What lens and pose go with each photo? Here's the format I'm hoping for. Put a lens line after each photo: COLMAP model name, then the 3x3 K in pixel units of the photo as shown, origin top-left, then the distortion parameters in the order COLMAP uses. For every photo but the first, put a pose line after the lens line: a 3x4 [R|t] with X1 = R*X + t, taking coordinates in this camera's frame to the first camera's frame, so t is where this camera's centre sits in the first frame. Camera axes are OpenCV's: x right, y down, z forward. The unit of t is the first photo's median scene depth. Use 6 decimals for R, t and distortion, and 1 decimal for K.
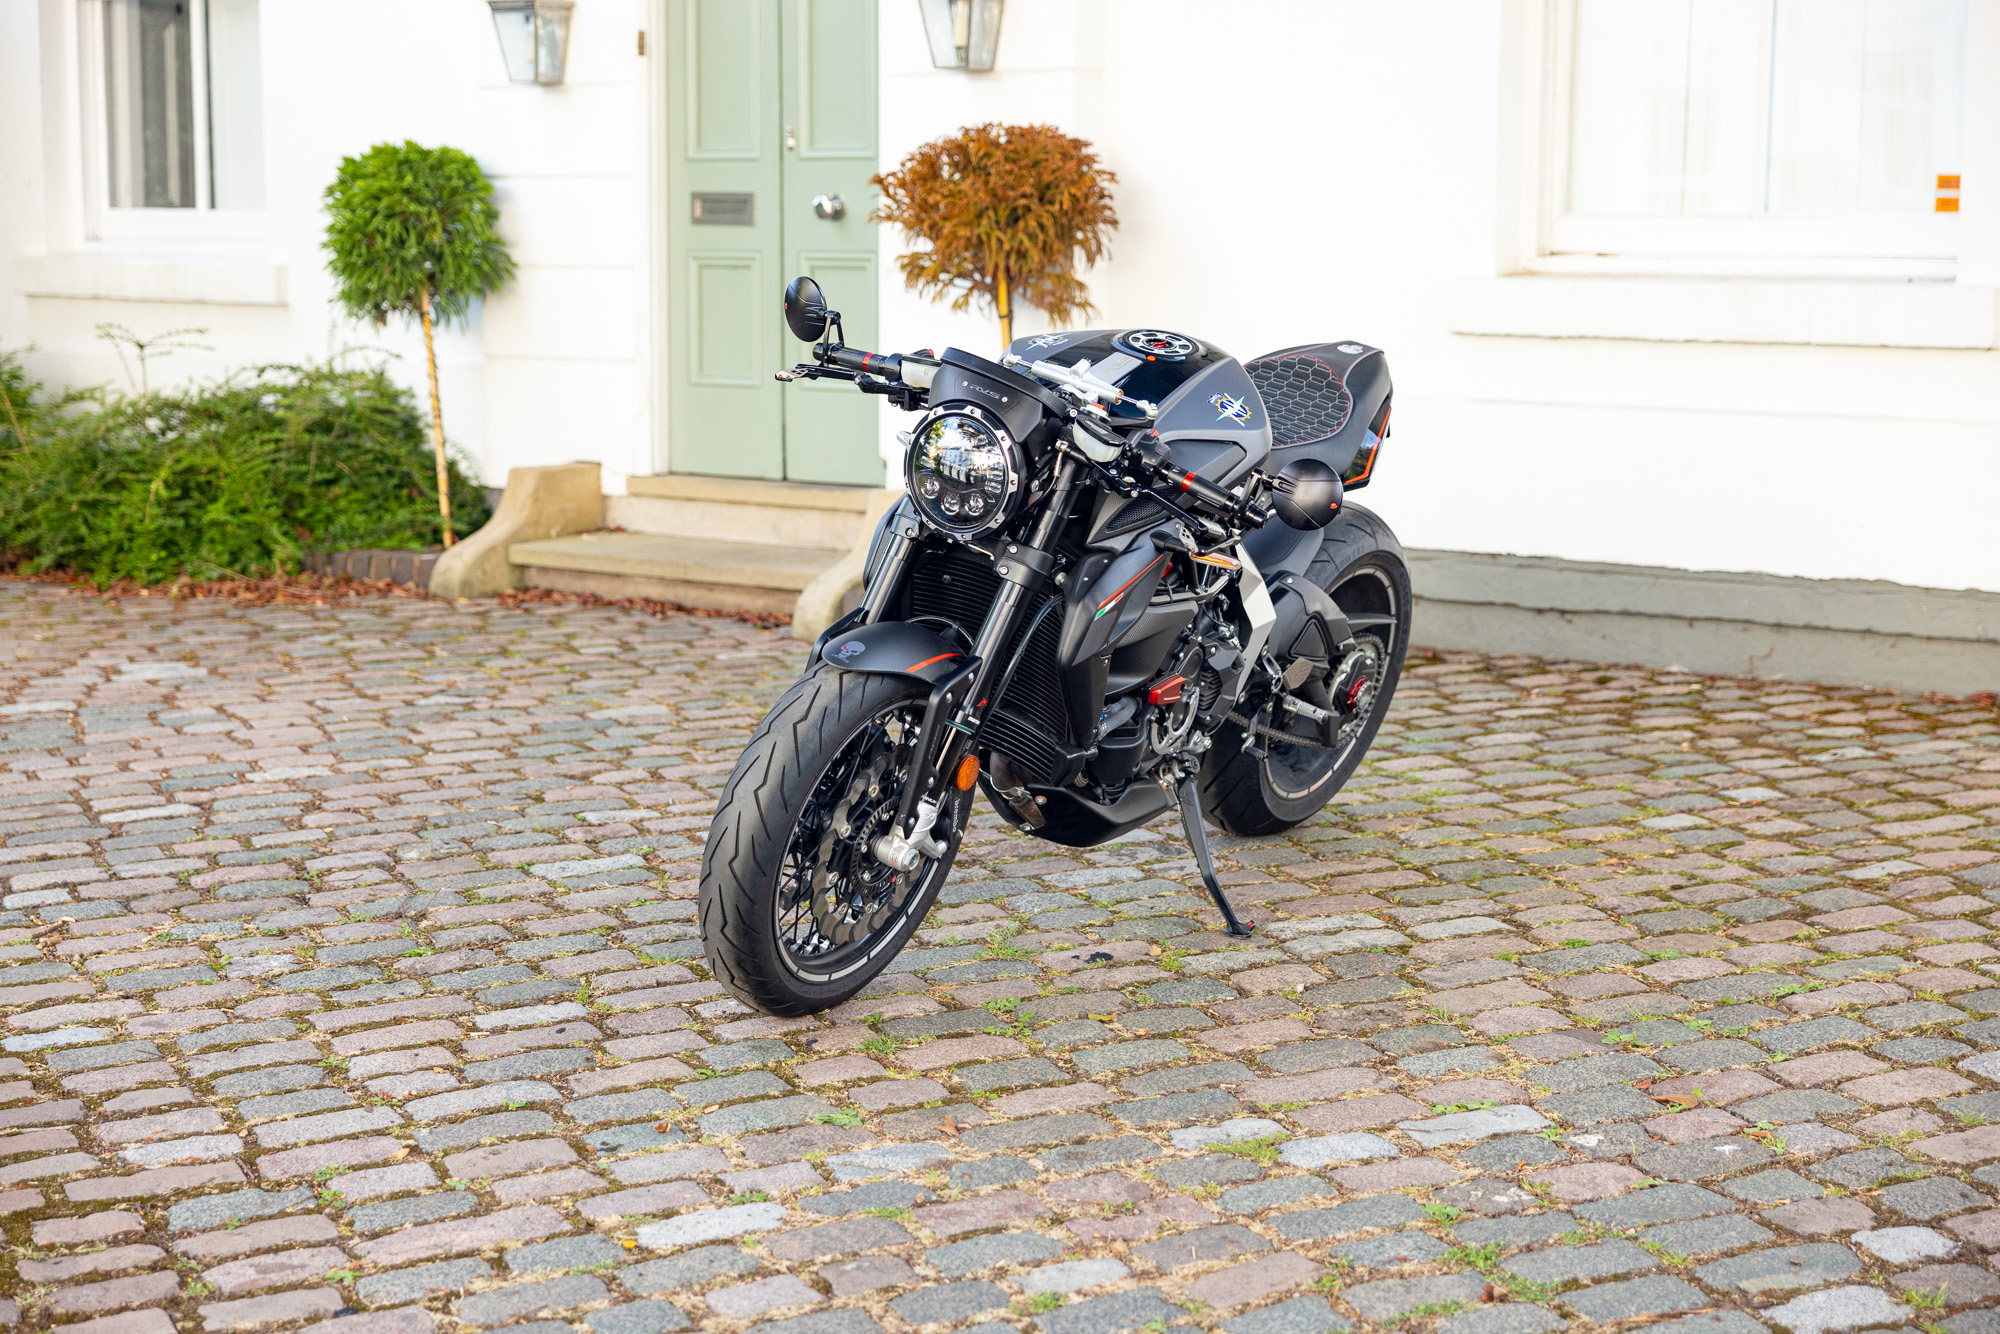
lens RADIAL K [[3158.6, 0, 1000.0], [0, 3158.6, 667.0], [0, 0, 1]] dist [0.031213, 0.099488]
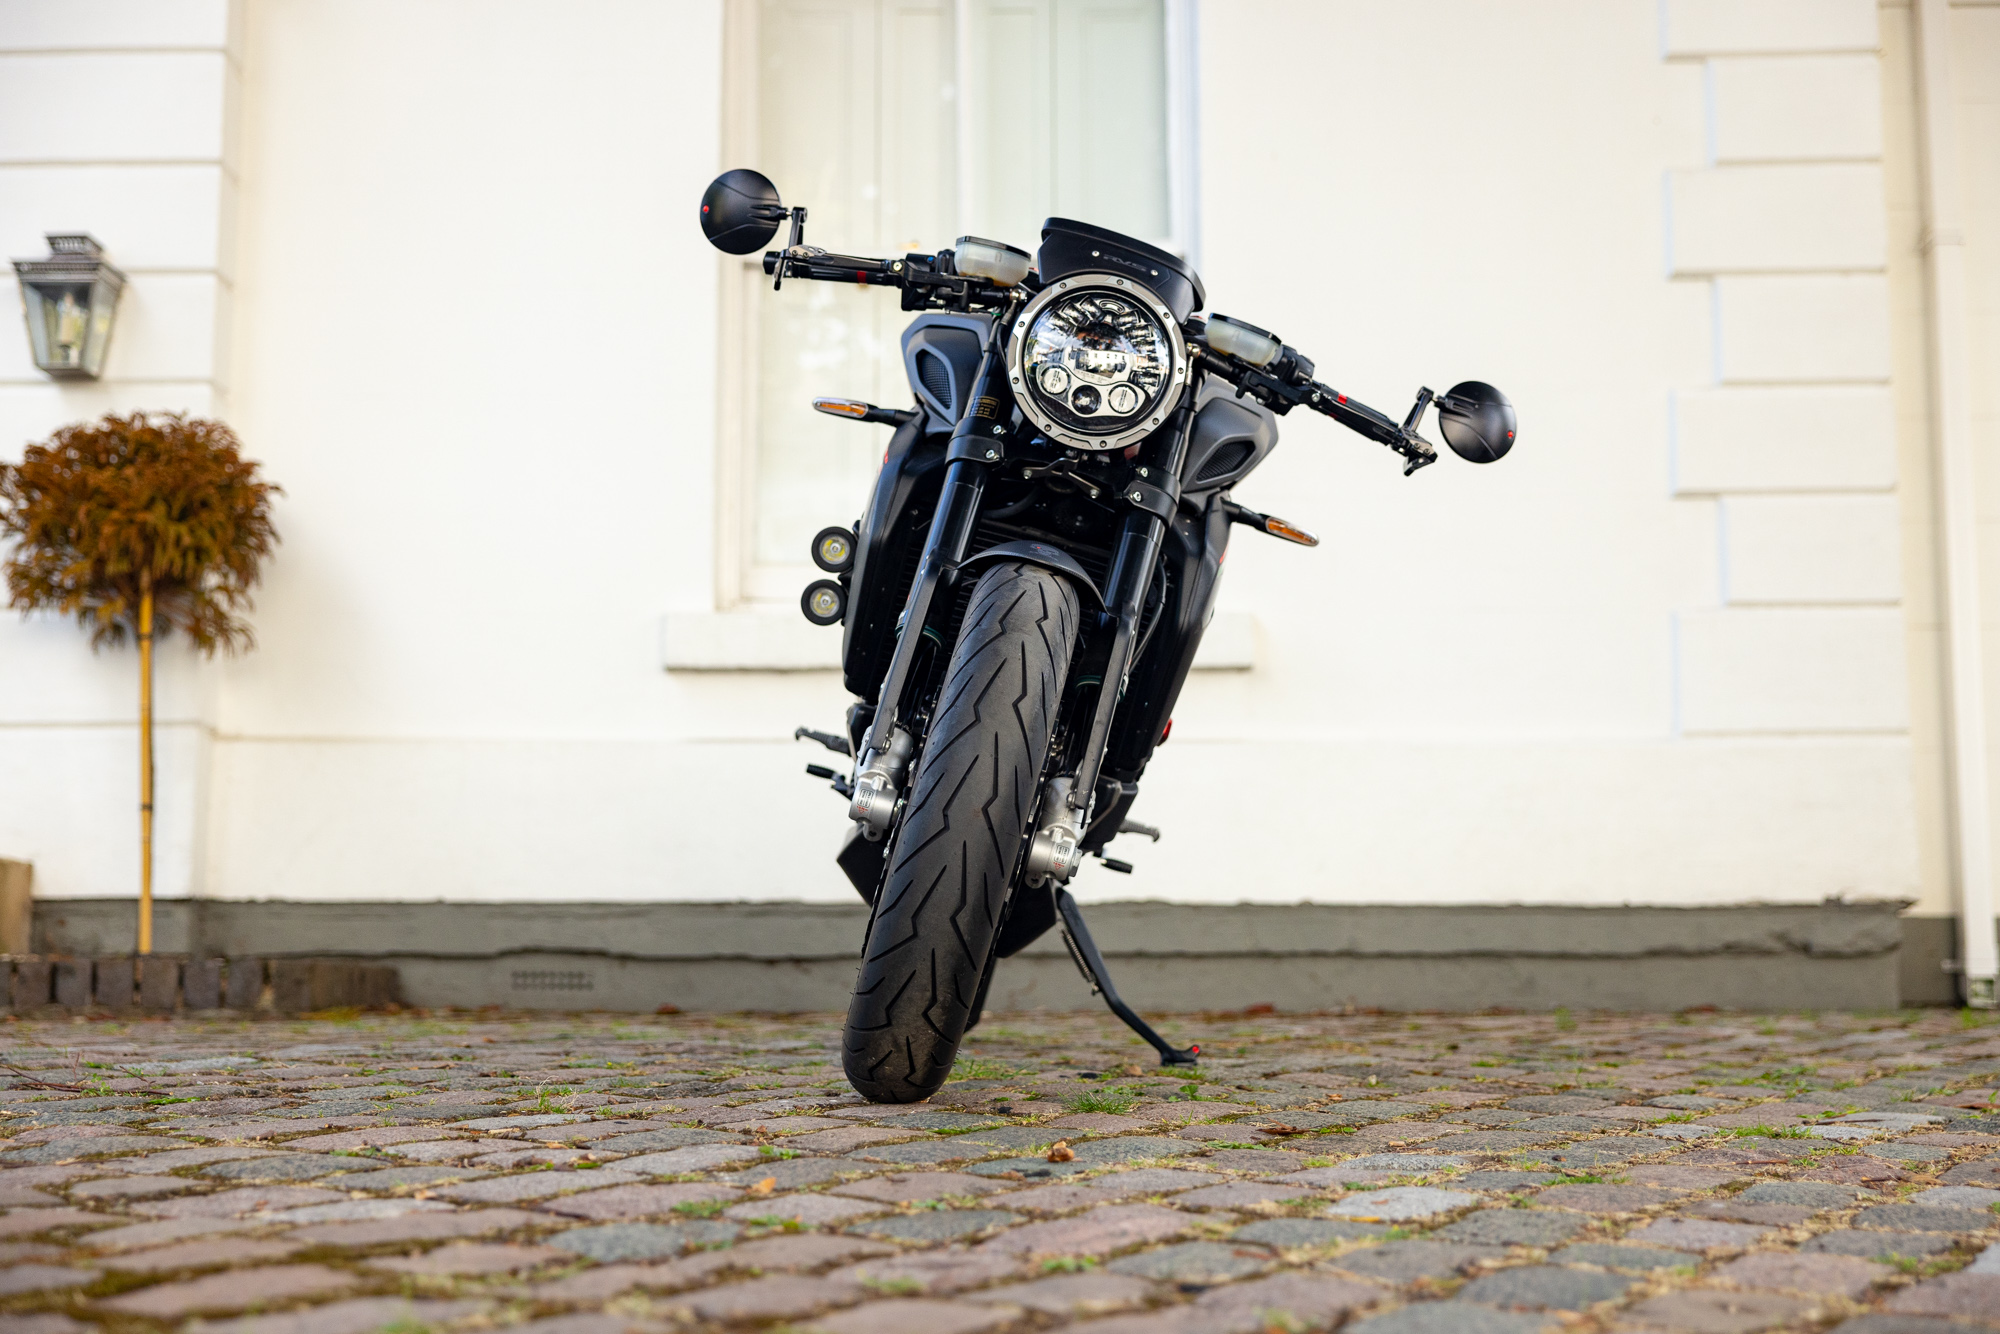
lens RADIAL K [[2766.9, 0, 1000.0], [0, 2766.9, 667.0], [0, 0, 1]] dist [0.001062, 0.000449]
pose [[0.824049, 0.070962, 0.562056, -0.280337], [0.081551, 0.966932, -0.241644, 0.118174], [-0.560618, 0.244963, 0.791013, 0.347103]]
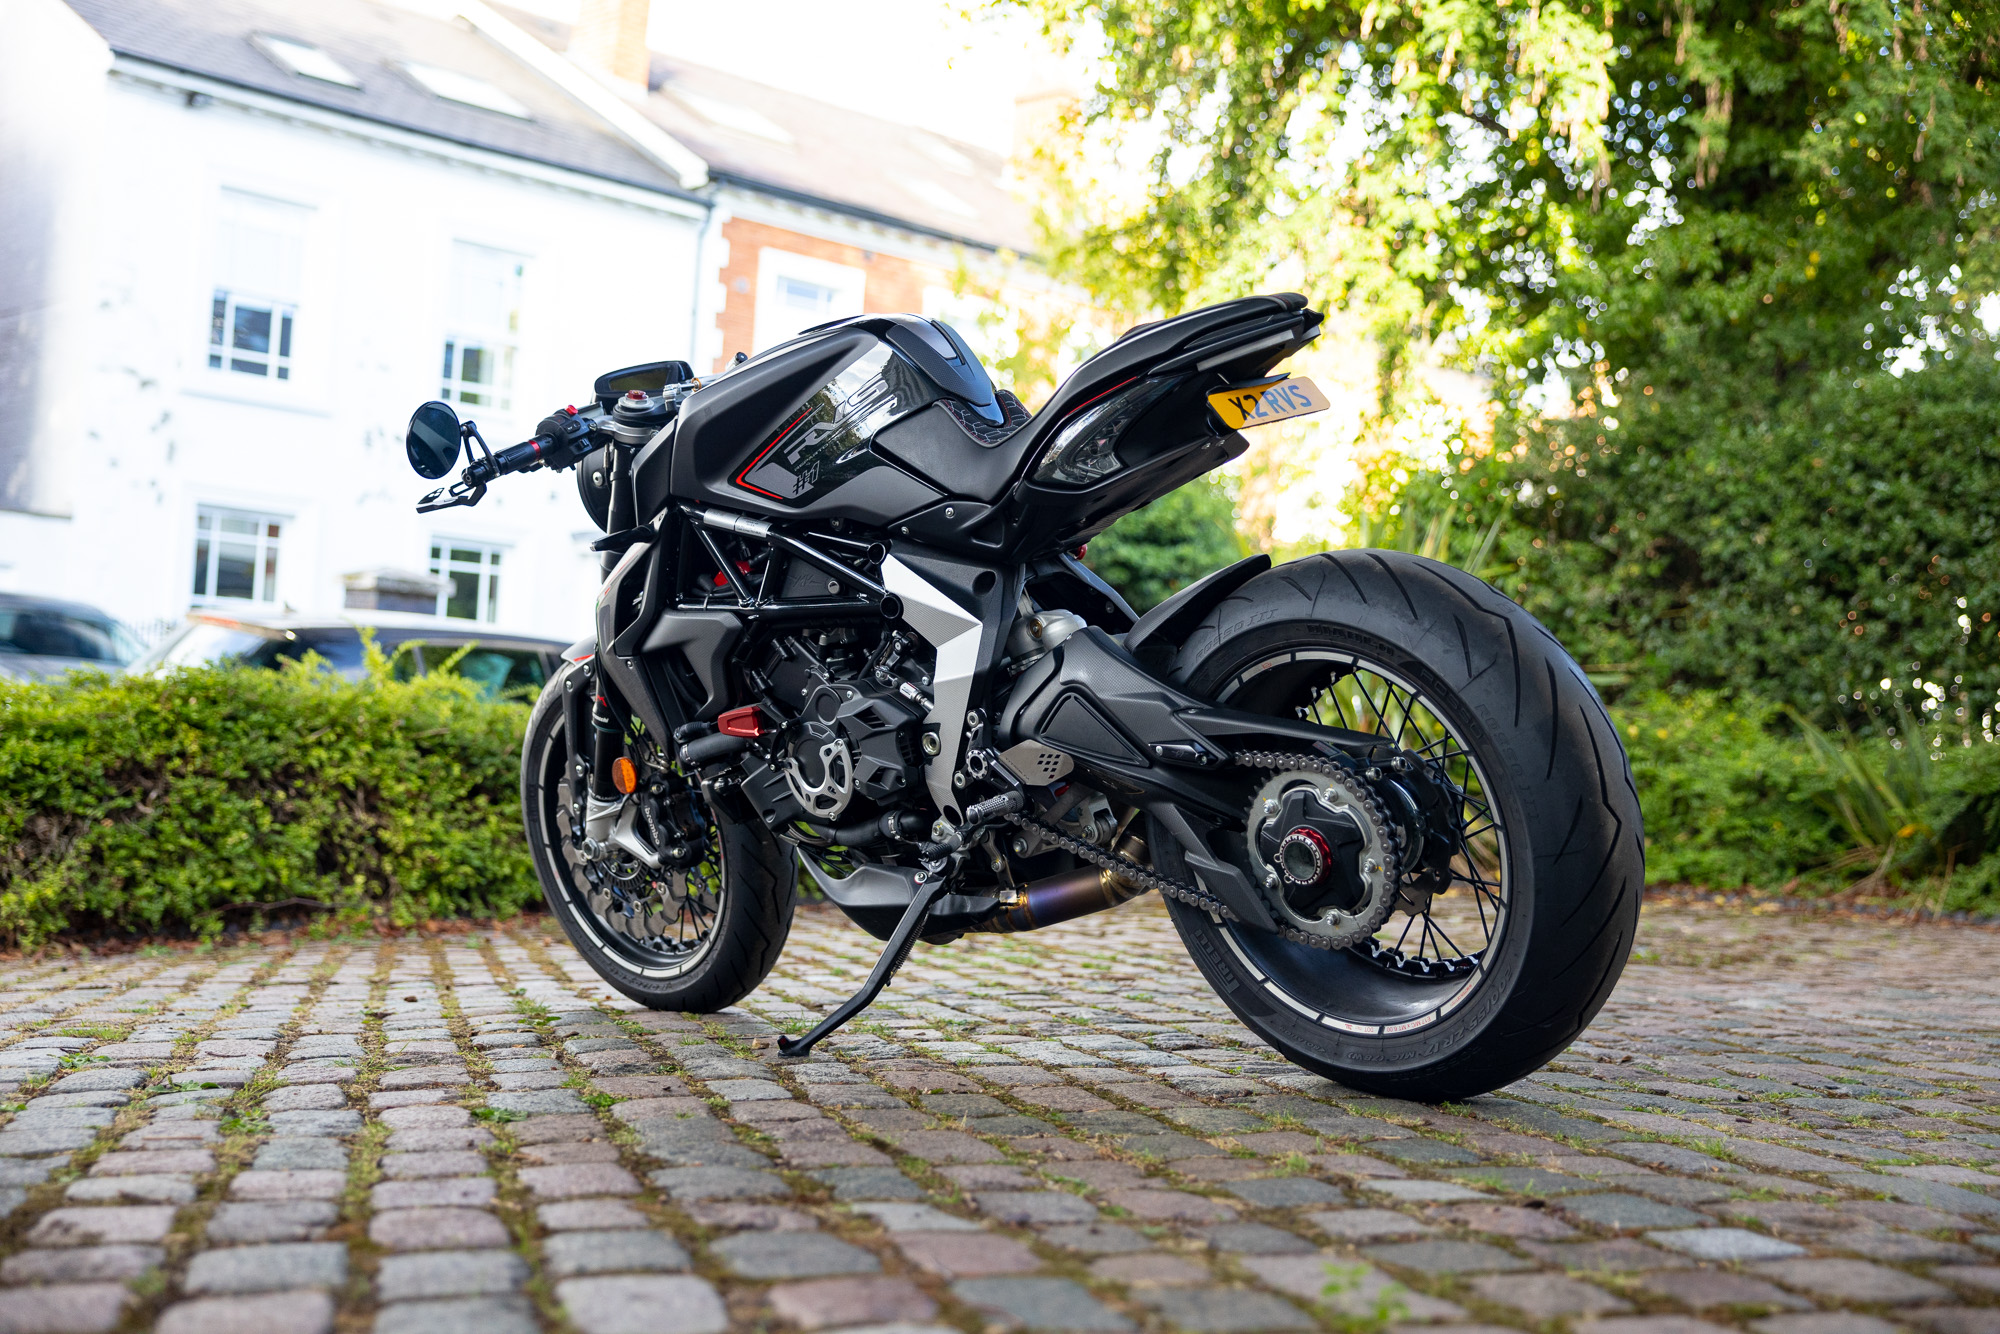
lens RADIAL K [[2437.4, 0, 1000.0], [0, 2437.4, 667.0], [0, 0, 1]] dist [0.005002, 0.010000]
pose [[-0.194115, -0.060298, -0.979124, 0.513076], [-0.195604, 0.980445, -0.021601, -0.004807], [0.961280, 0.187328, -0.202114, 0.892785]]
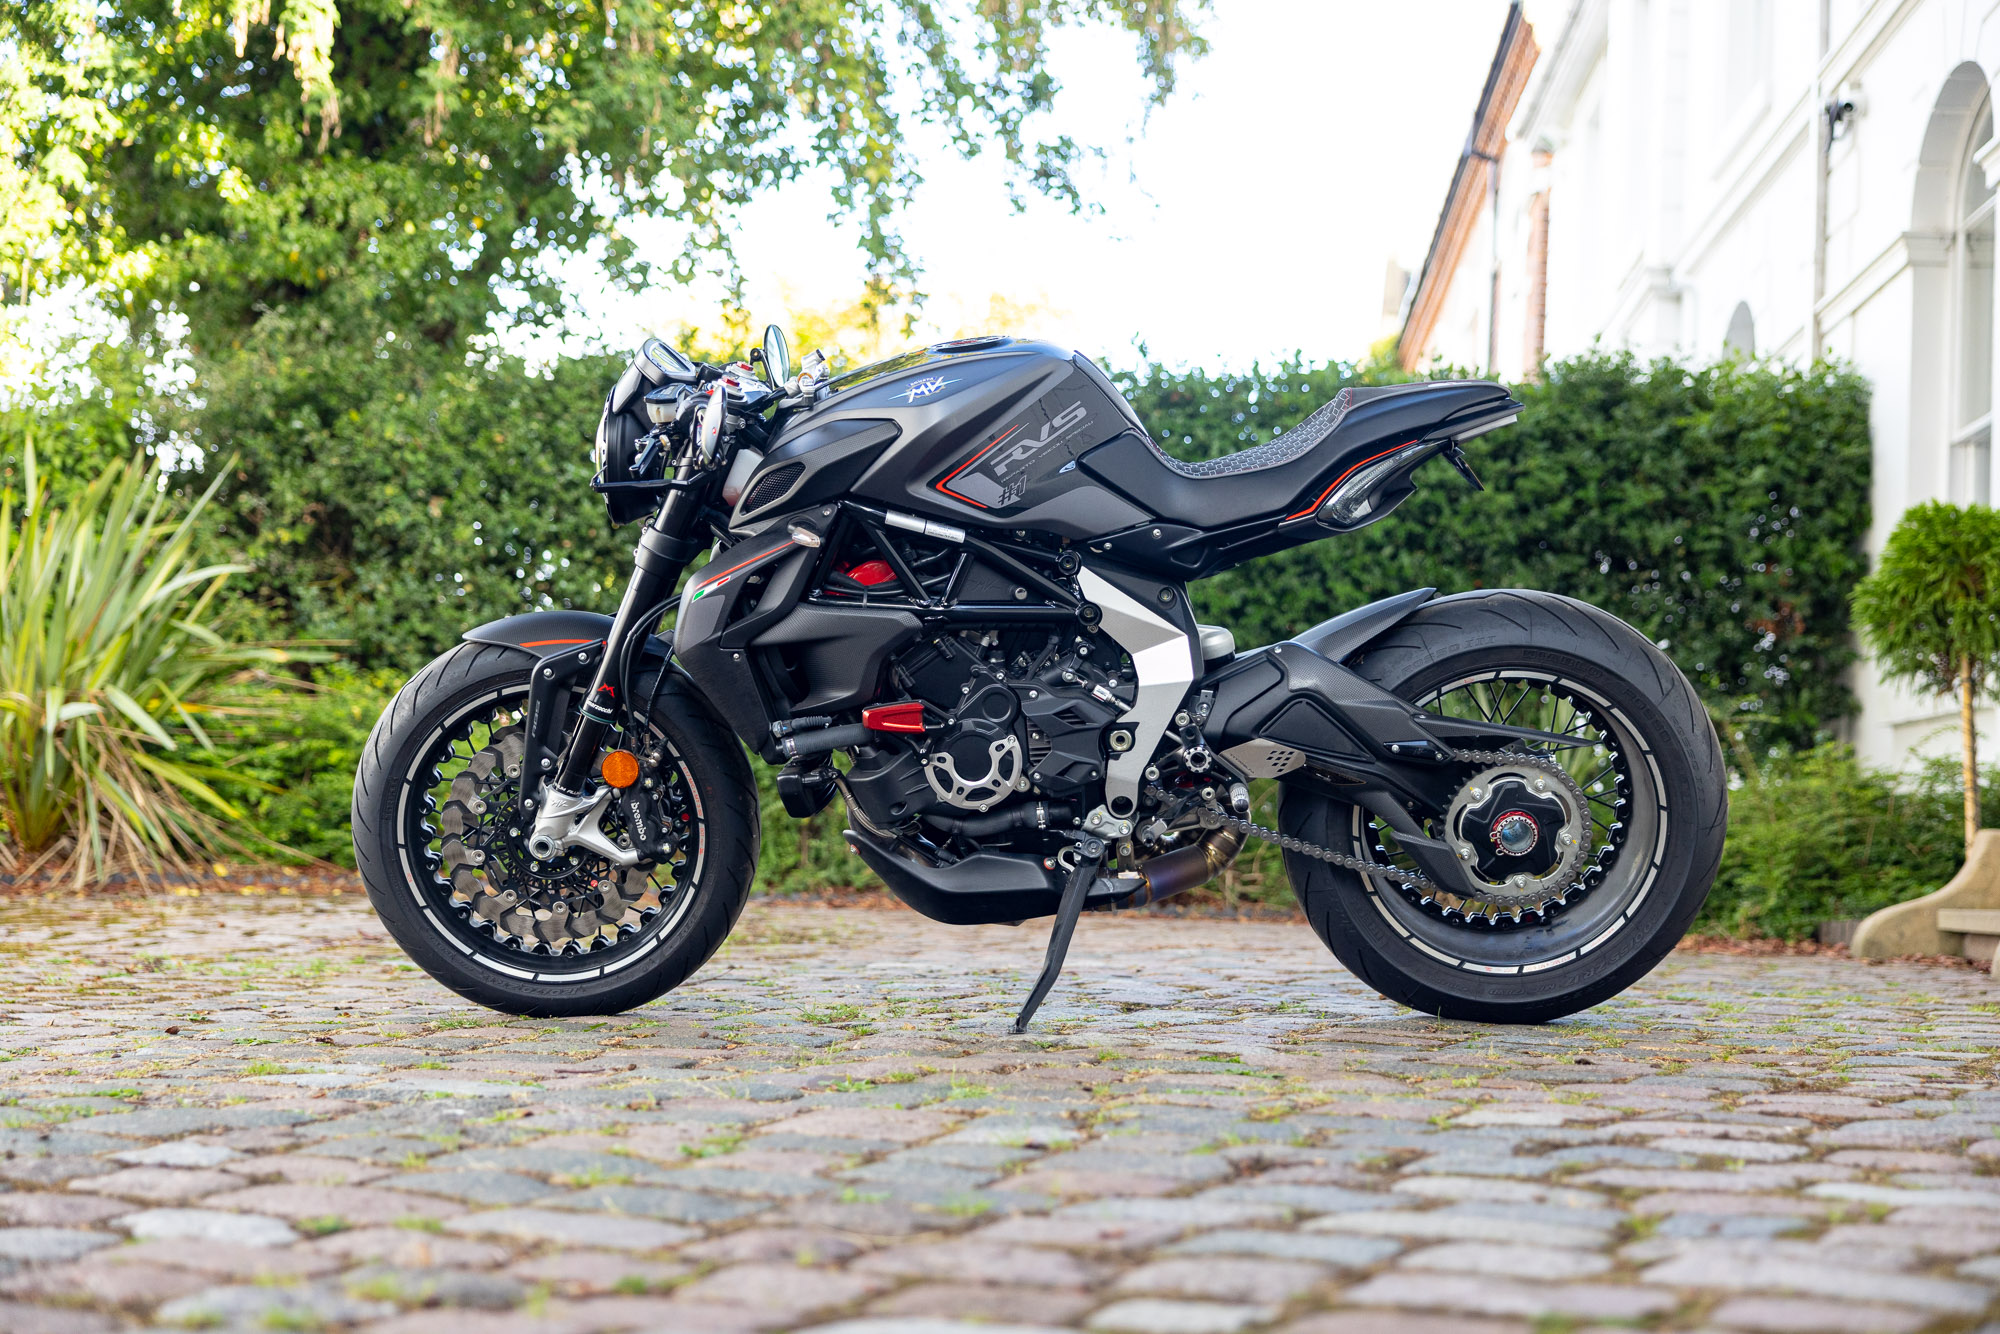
lens RADIAL K [[2853.5, 0, 1000.0], [0, 2853.5, 667.0], [0, 0, 1]] dist [0.021440, 0.071246]
pose [[0.534158, -0.042042, -0.844338, 0.554232], [-0.156928, 0.976473, -0.147900, 0.080035], [0.830692, 0.211502, 0.514994, 0.453828]]
